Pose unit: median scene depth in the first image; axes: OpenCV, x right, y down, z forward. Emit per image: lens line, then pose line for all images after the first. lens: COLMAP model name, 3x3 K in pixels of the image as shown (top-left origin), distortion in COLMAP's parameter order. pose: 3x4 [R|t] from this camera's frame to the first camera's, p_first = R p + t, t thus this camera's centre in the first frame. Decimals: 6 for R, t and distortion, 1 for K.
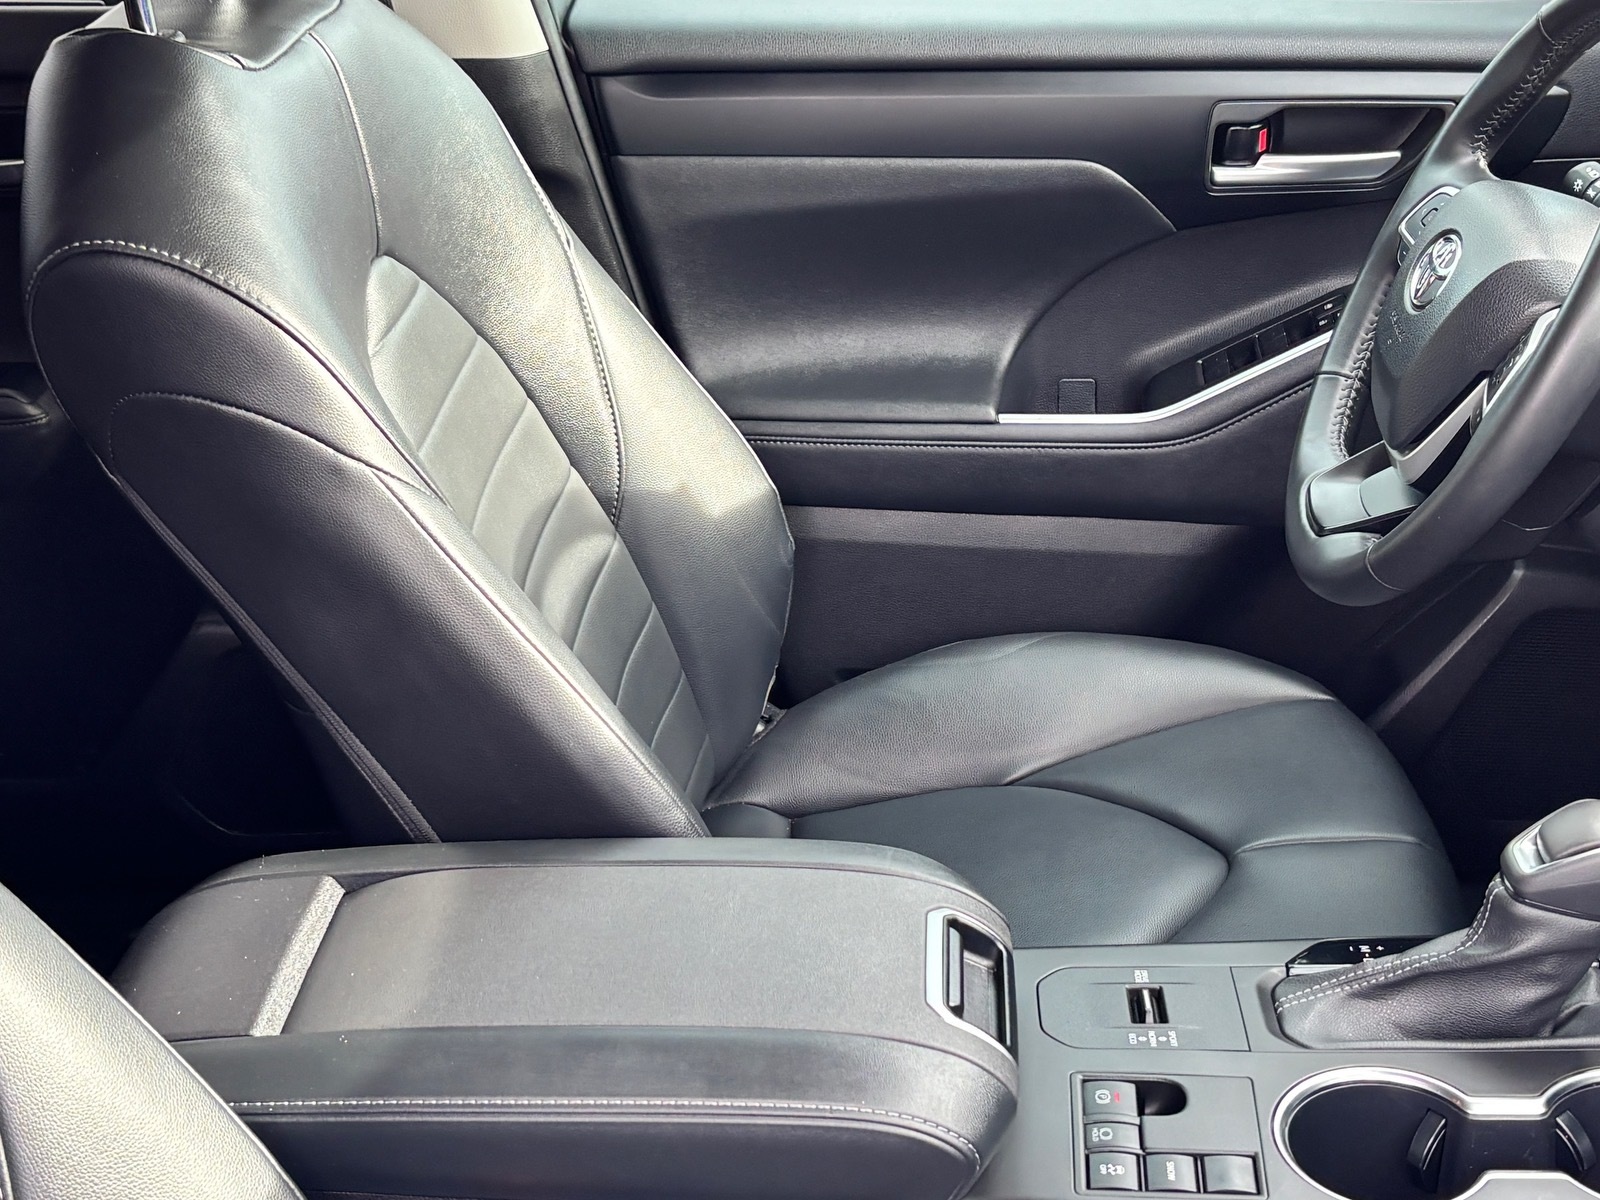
lens RADIAL K [[2331.4, 0, 800.0], [0, 2331.4, 600.0], [0, 0, 1]] dist [0.322978, -1.446028]
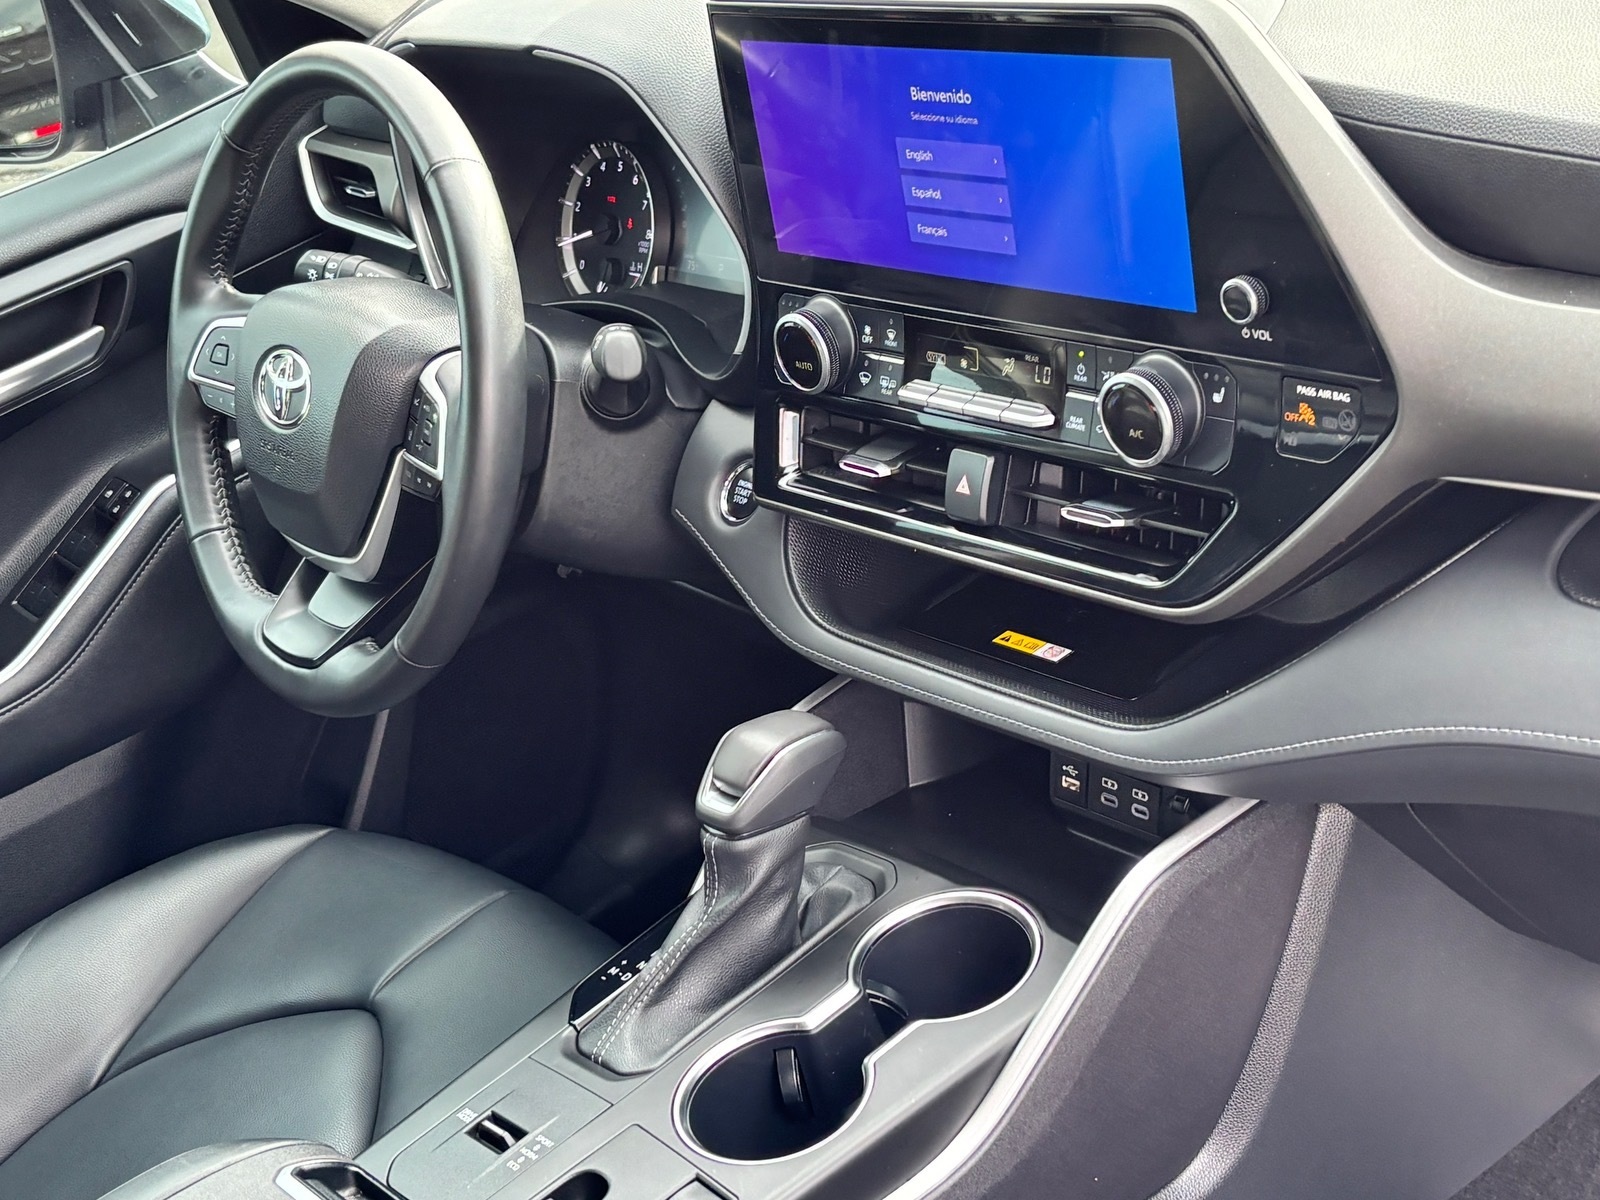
lens RADIAL K [[2331.4, 0, 800.0], [0, 2331.4, 600.0], [0, 0, 1]] dist [0.322978, -1.446028]
pose [[0.703178, -0.446652, 0.553212, -0.167033], [0.488415, 0.868873, 0.080695, -0.030706], [-0.516713, 0.213454, 0.829123, 0.057741]]
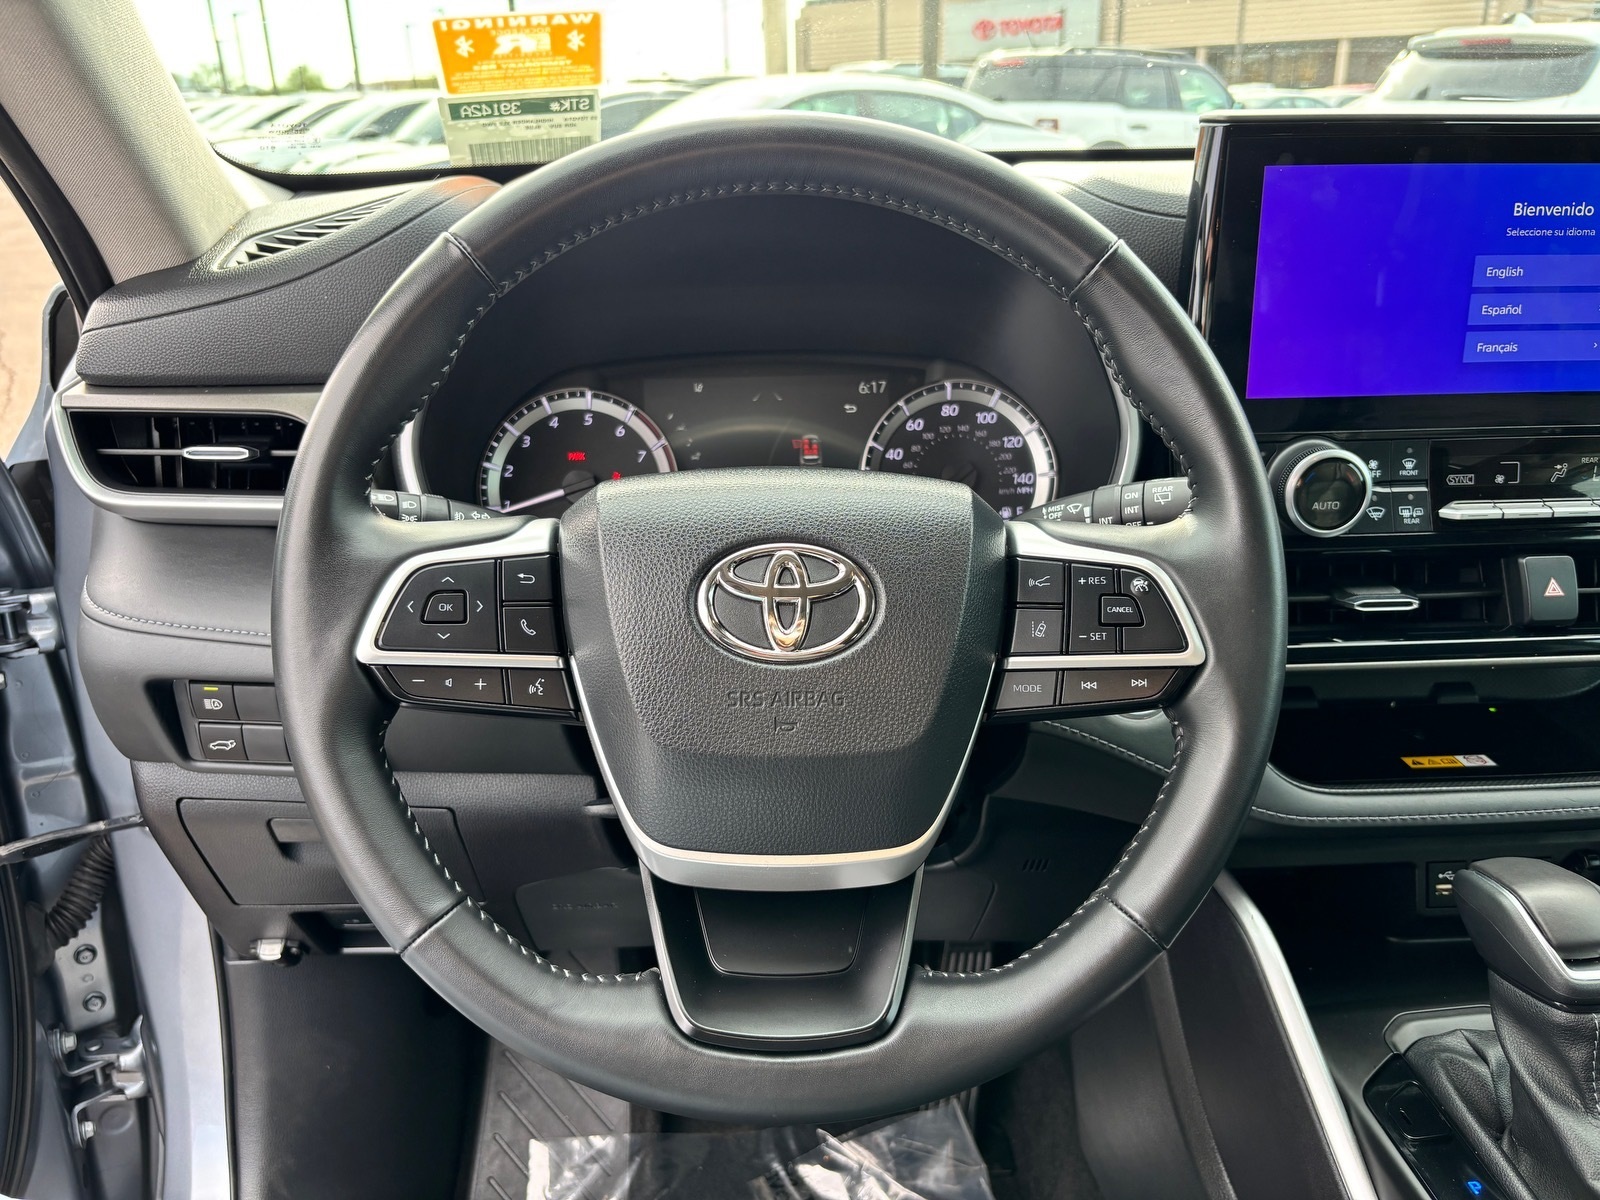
lens RADIAL K [[1217.5, 0, 795.9], [0, 1217.5, 609.3], [0, 0, 1]] dist [0.047068, -0.075362]
pose [[-0.122369, -0.319096, 0.939789, -0.041474], [0.432560, 0.835093, 0.339870, -0.228166], [-0.893262, 0.448105, 0.035839, 0.910132]]
